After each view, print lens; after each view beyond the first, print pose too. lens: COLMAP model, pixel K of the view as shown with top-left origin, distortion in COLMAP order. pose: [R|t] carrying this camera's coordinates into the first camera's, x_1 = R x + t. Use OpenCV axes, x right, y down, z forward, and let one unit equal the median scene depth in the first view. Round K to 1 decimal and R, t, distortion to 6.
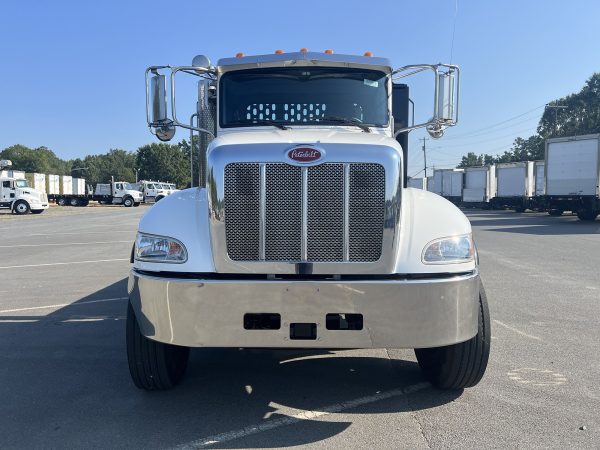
lens RADIAL K [[436.7, 0, 298.0], [0, 436.7, 192.1], [0, 0, 1]] dist [0.031018, -0.002707]
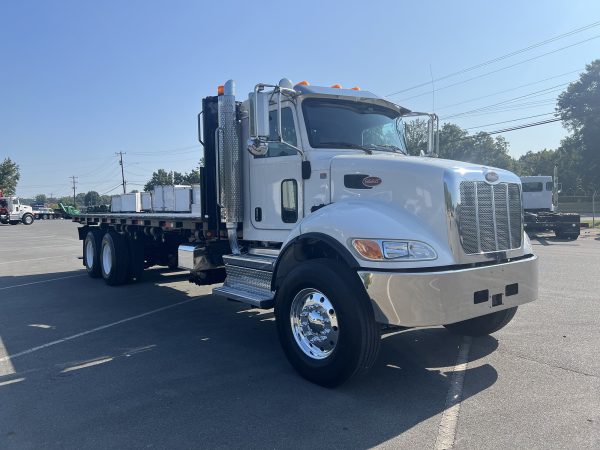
lens RADIAL K [[436.7, 0, 298.0], [0, 436.7, 192.1], [0, 0, 1]] dist [0.031018, -0.002707]
pose [[0.780315, 0.023455, 0.624947, -1.278479], [-0.000727, 0.999330, -0.036598, 0.016293], [-0.625387, 0.028103, 0.779809, 0.248325]]
